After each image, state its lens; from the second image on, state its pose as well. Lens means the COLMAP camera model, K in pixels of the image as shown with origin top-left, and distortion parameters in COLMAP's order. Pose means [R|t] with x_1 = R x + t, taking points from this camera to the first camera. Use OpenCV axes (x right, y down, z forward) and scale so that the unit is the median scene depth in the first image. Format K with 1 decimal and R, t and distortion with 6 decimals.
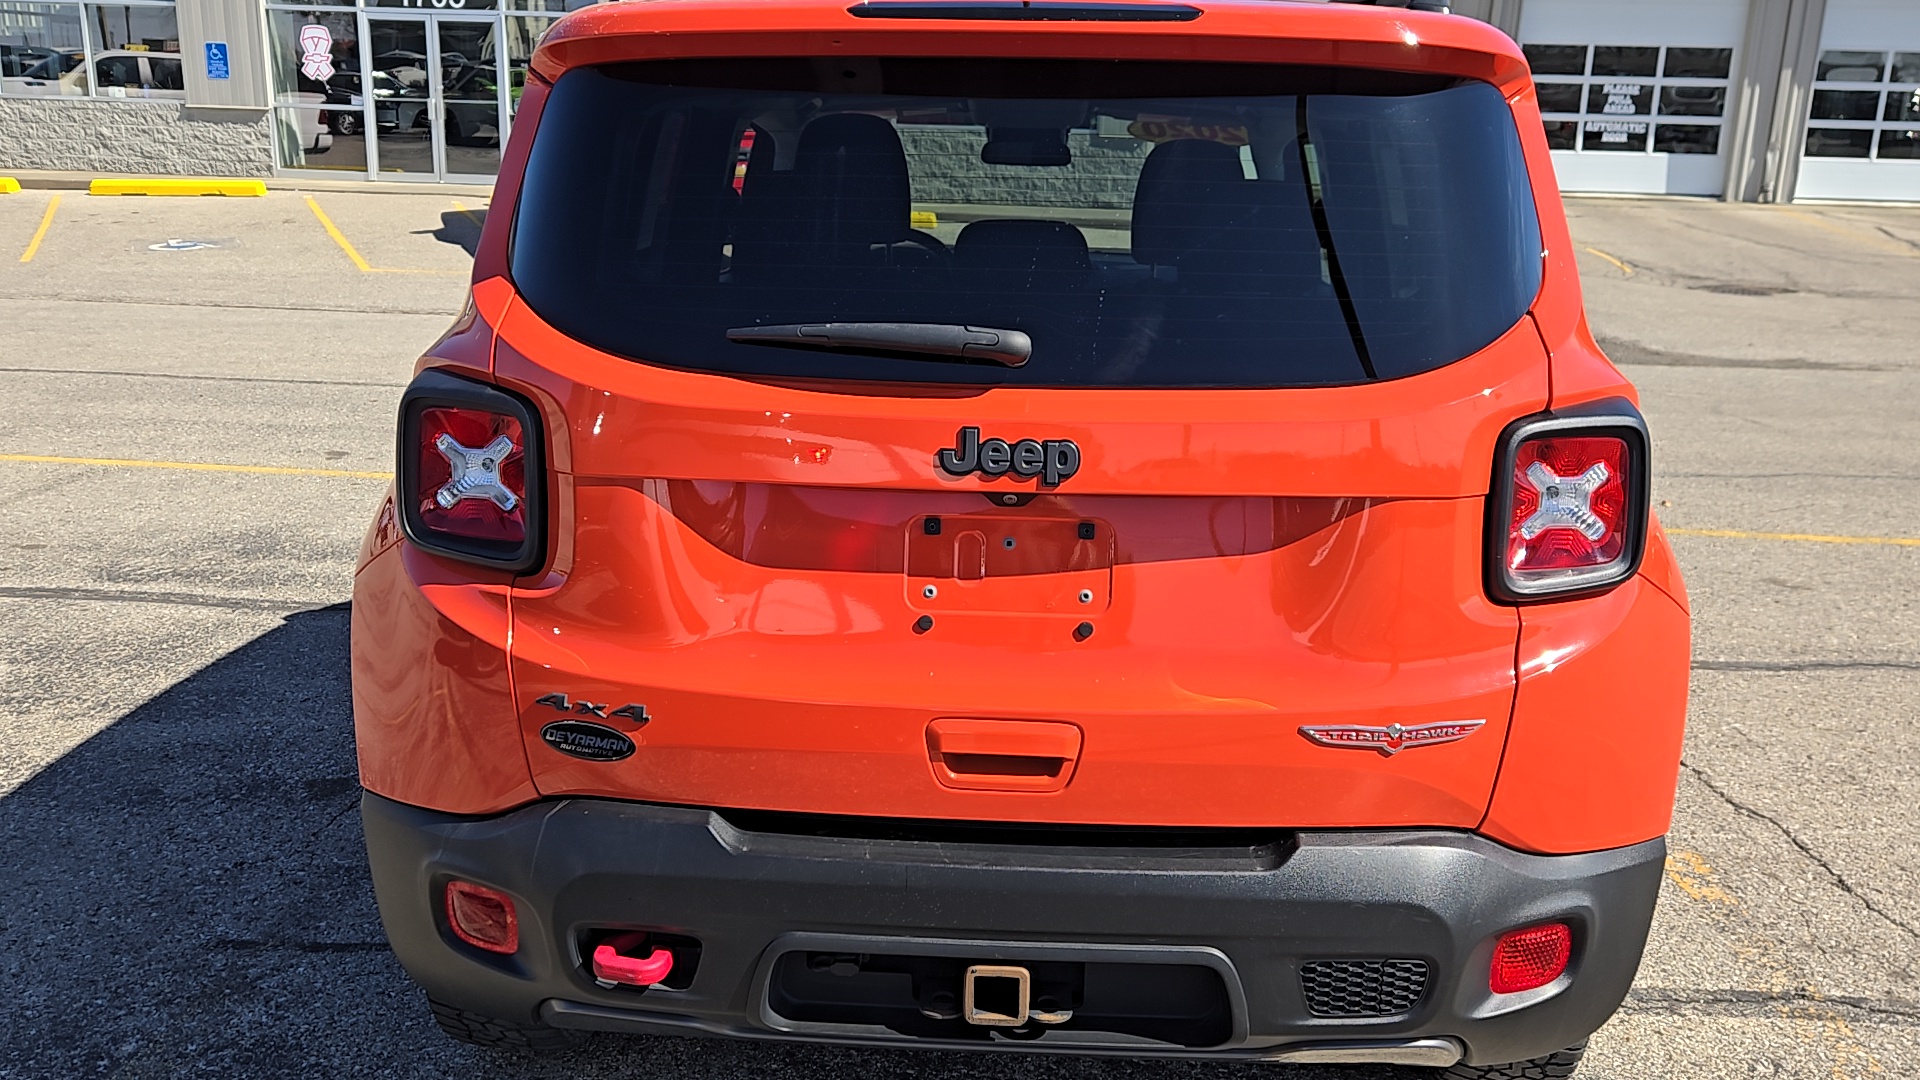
lens RADIAL K [[1615.4, 0, 960.5], [0, 1615.4, 538.0], [0, 0, 1]] dist [0.014476, -0.007424]
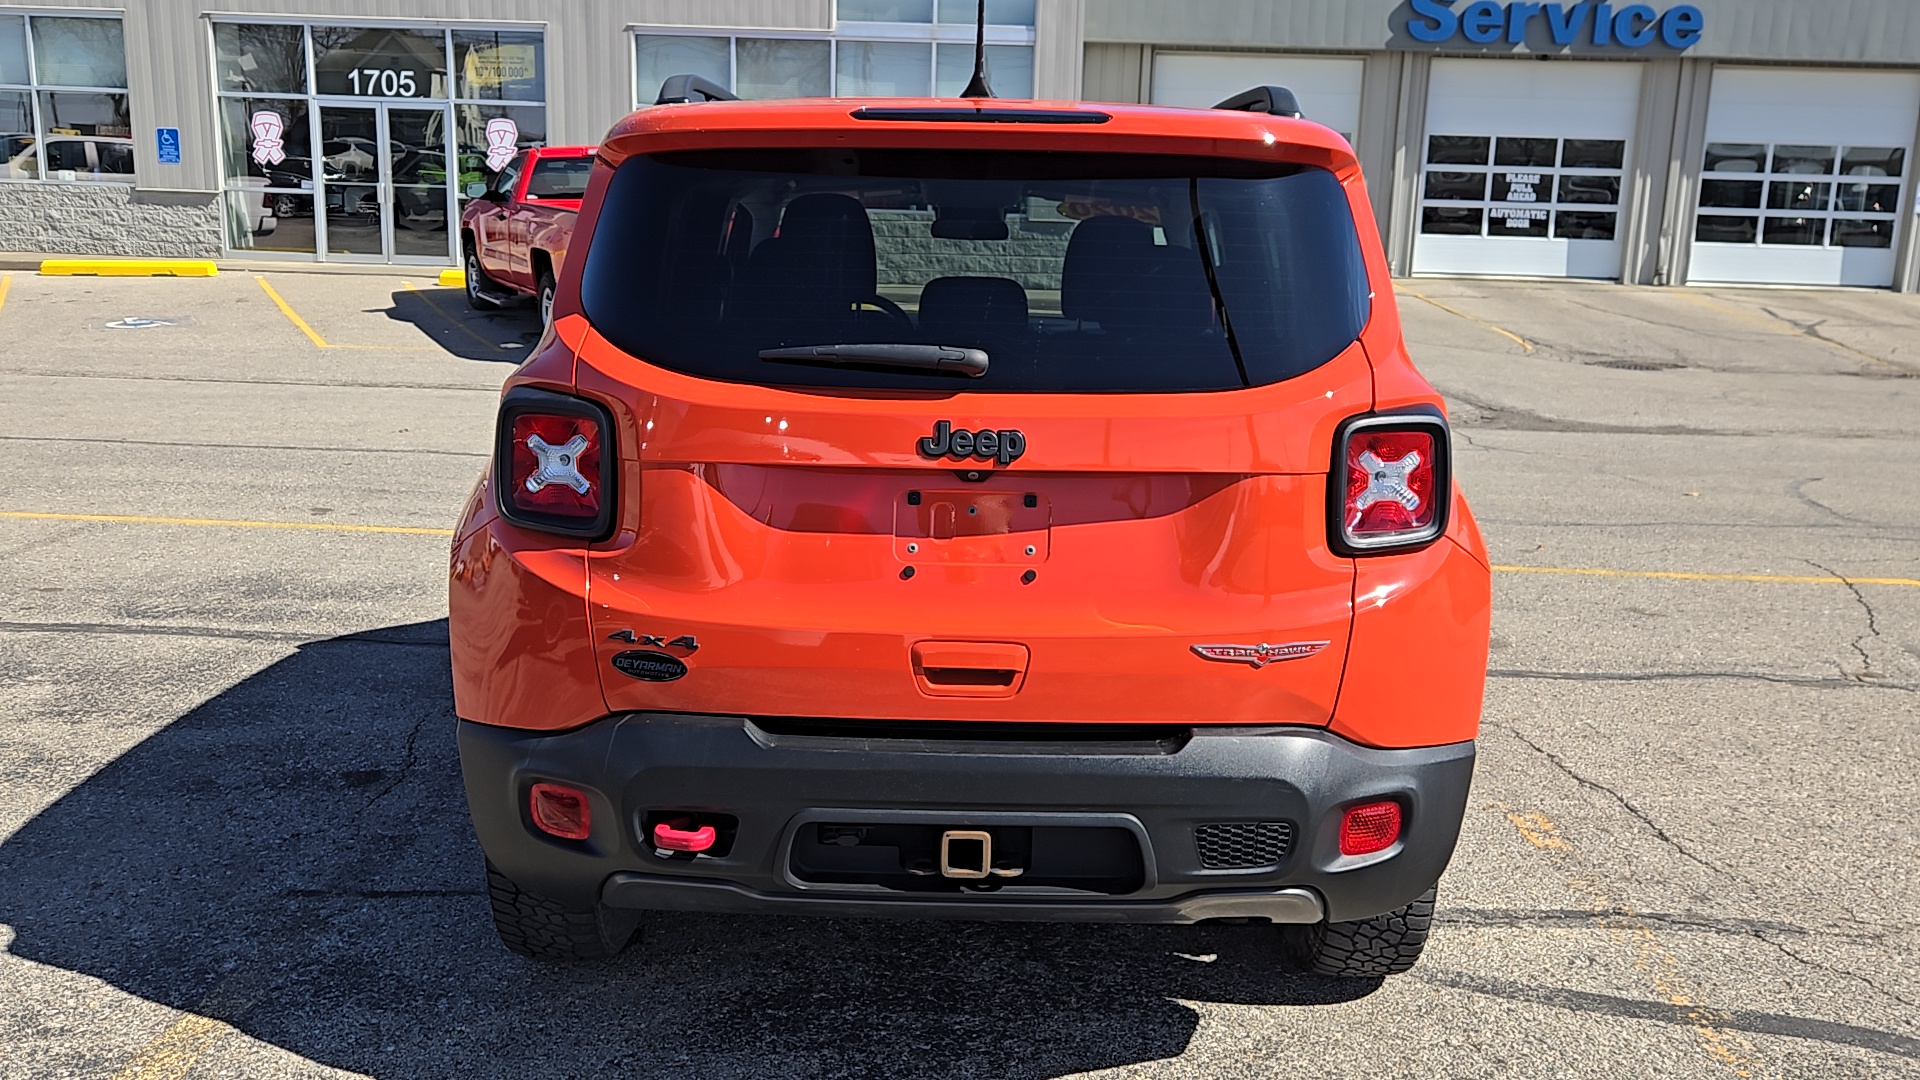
lens RADIAL K [[1615.4, 0, 960.5], [0, 1615.4, 538.0], [0, 0, 1]] dist [0.014476, -0.007424]
pose [[0.999105, -0.005840, 0.041892, -0.017775], [0.007947, 0.998702, -0.050310, 0.046737], [-0.041544, 0.050598, 0.997855, -0.162359]]
